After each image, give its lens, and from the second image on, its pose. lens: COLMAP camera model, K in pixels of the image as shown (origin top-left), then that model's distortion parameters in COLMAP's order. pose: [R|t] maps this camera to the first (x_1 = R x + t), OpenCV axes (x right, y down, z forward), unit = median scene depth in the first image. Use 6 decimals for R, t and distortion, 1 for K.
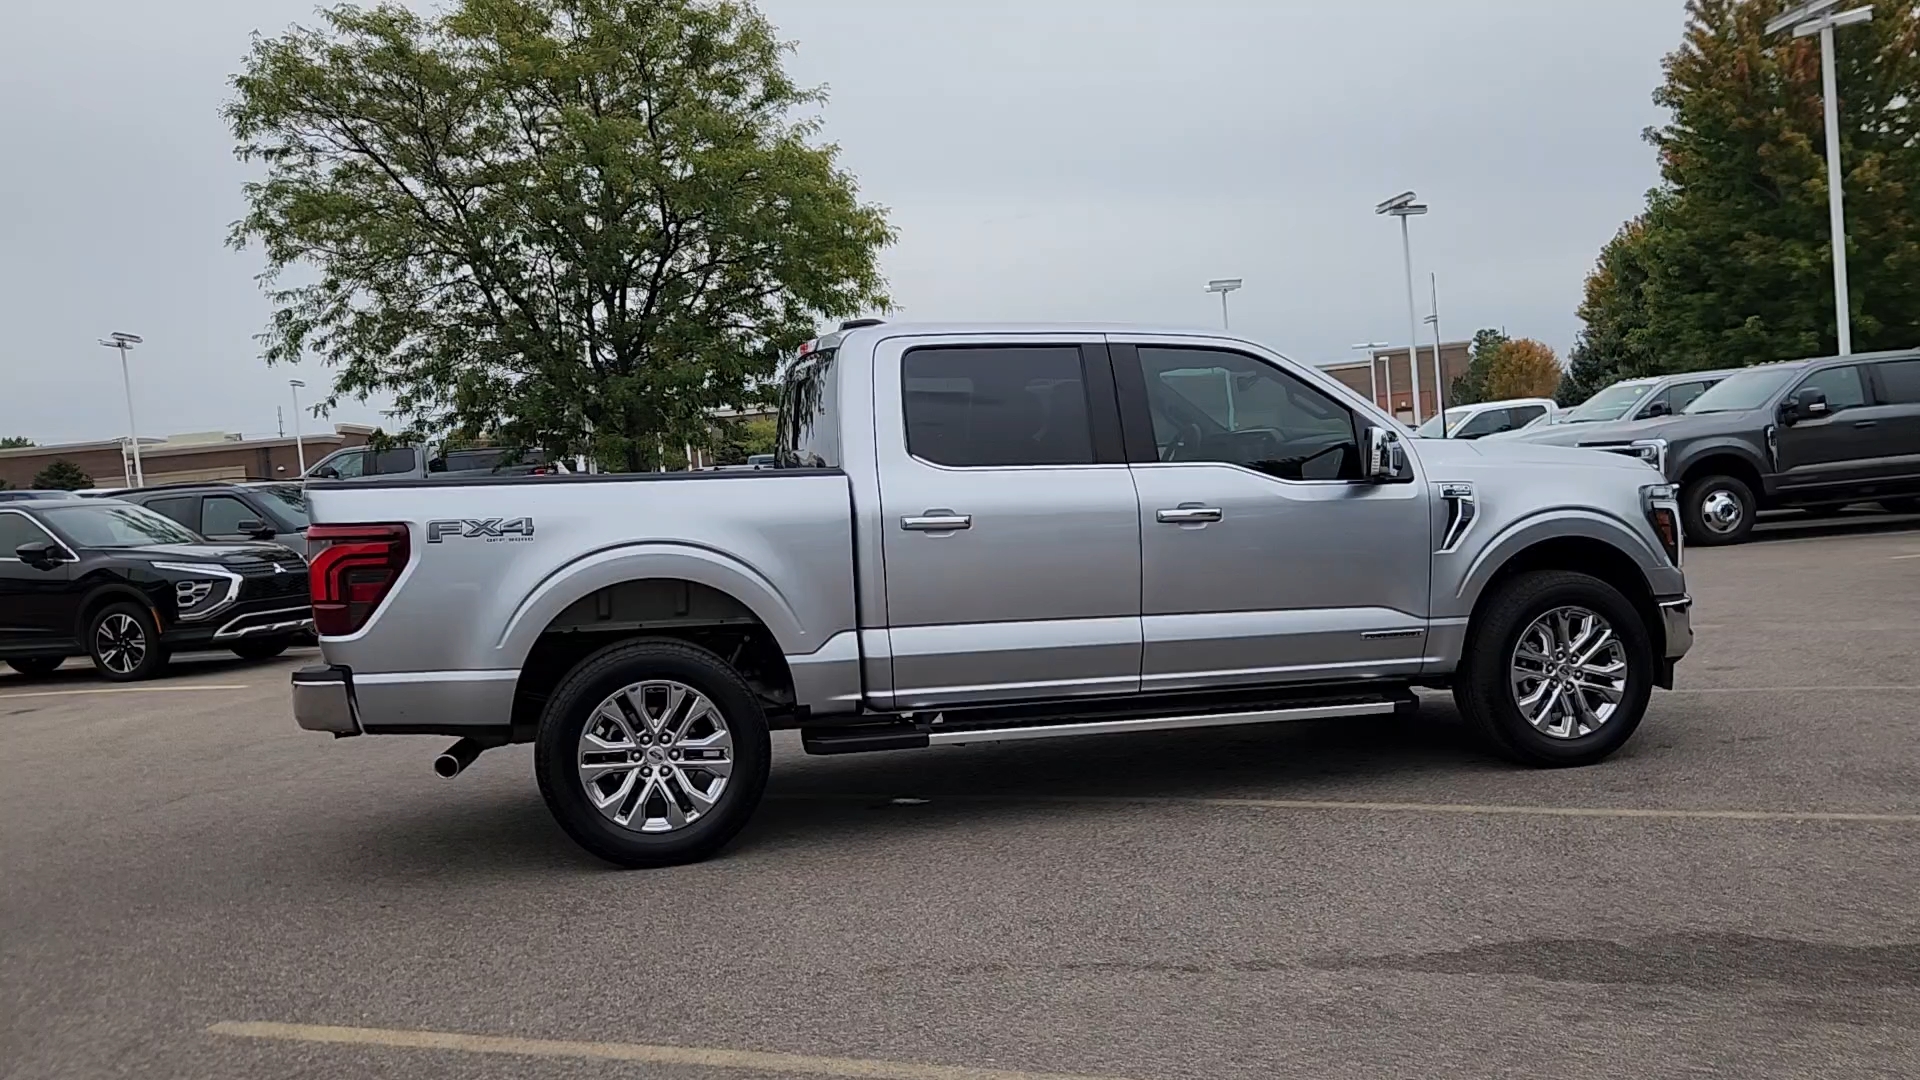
lens RADIAL K [[1623.1, 0, 946.7], [0, 1623.1, 562.4], [0, 0, 1]] dist [0.035832, -0.026908]
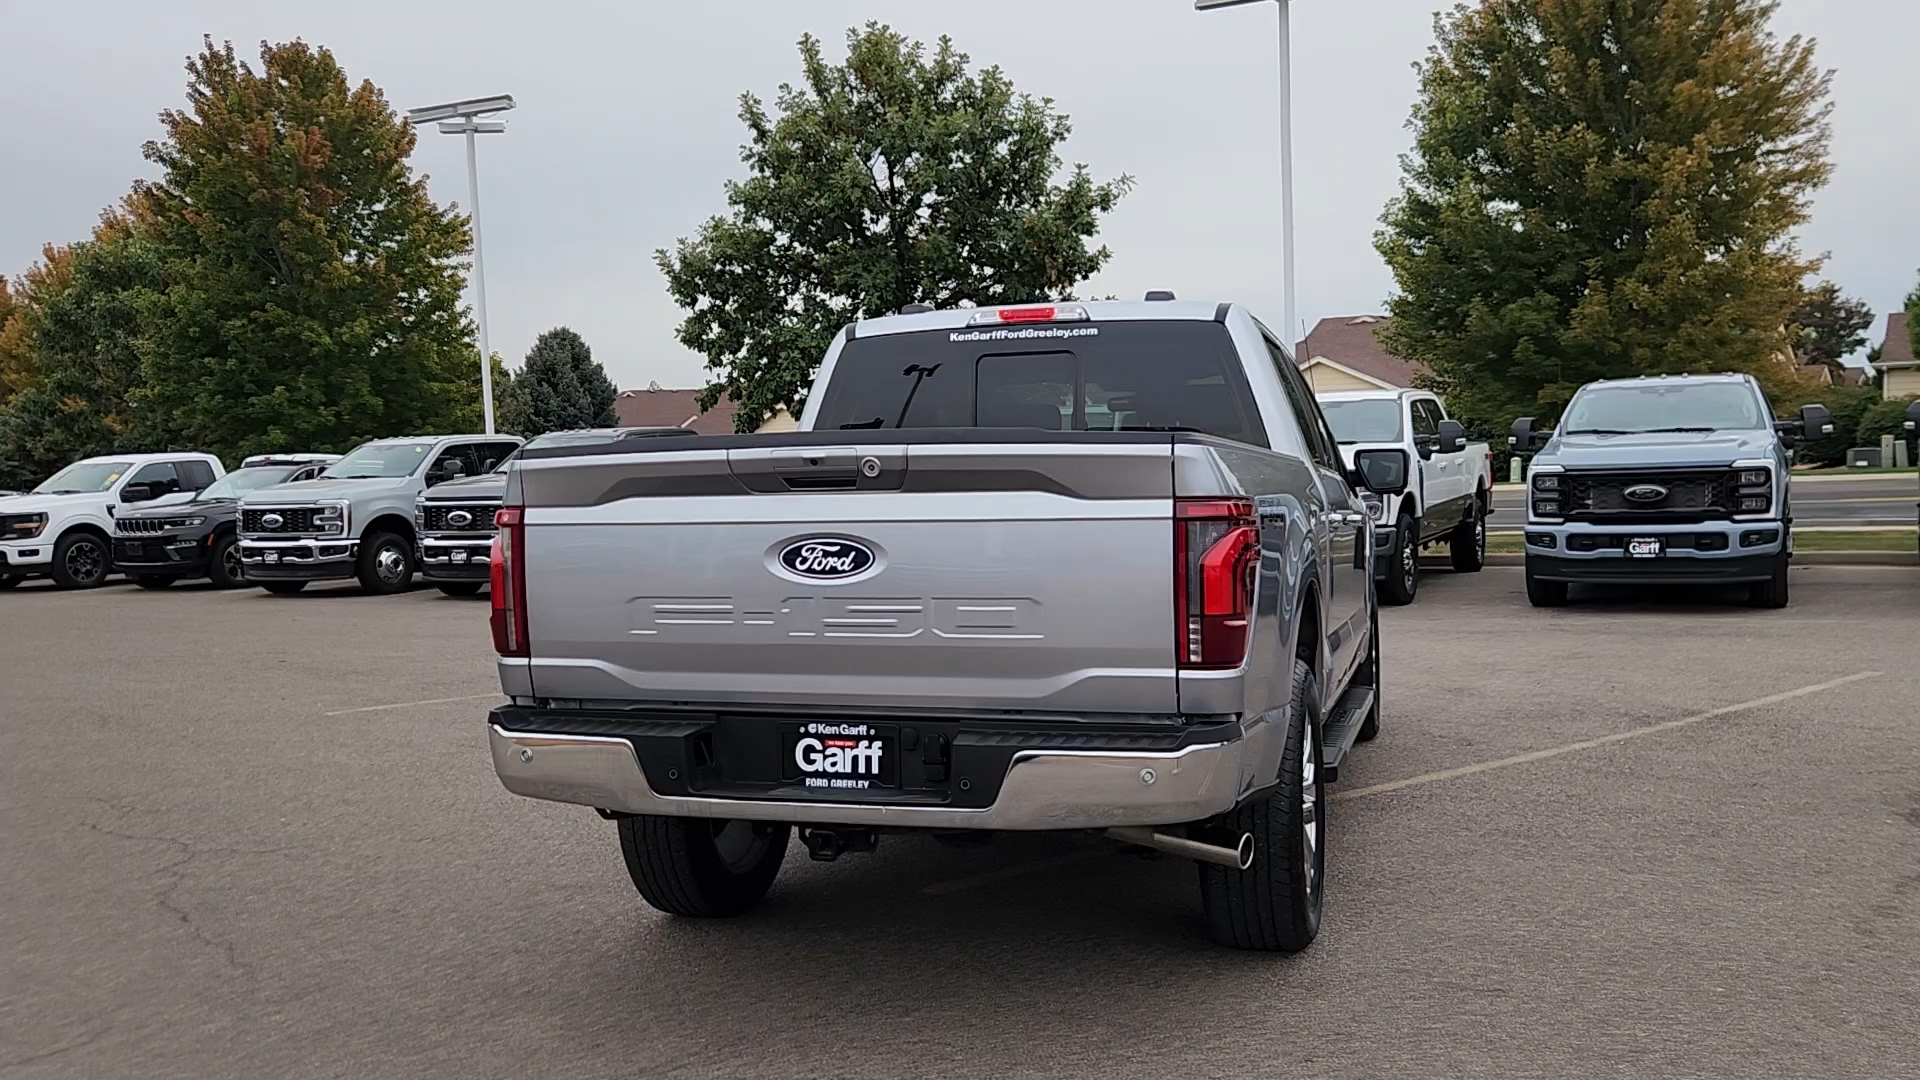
lens RADIAL K [[1623.1, 0, 946.7], [0, 1623.1, 562.4], [0, 0, 1]] dist [0.035832, -0.026908]
pose [[0.531317, -0.001516, 0.847171, -0.842909], [0.042468, 0.998789, -0.024848, 0.012020], [-0.846108, 0.049180, 0.530738, 0.638555]]
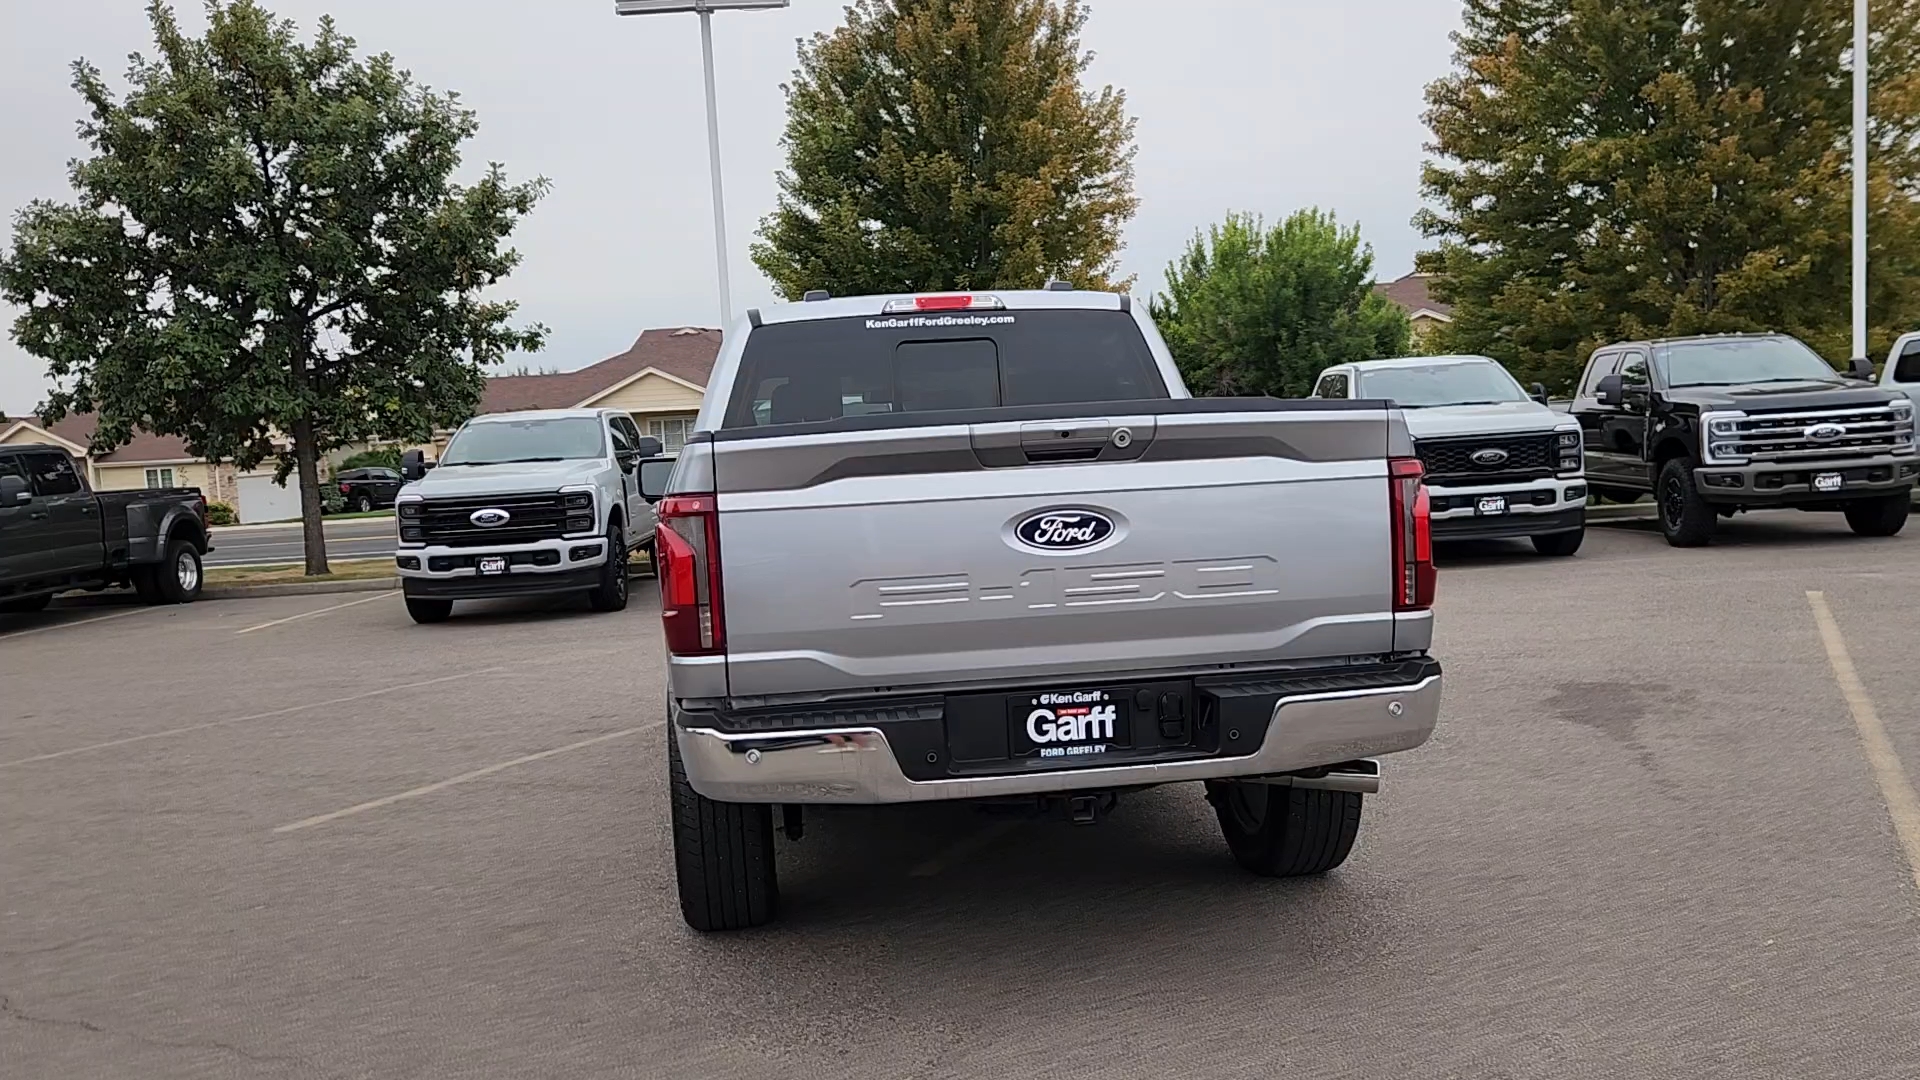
lens RADIAL K [[1623.1, 0, 946.7], [0, 1623.1, 562.4], [0, 0, 1]] dist [0.035832, -0.026908]
pose [[0.126638, -0.012759, 0.991867, -0.965328], [0.104045, 0.994573, -0.000491, 0.001932], [-0.986477, 0.103261, 0.127278, 0.953769]]
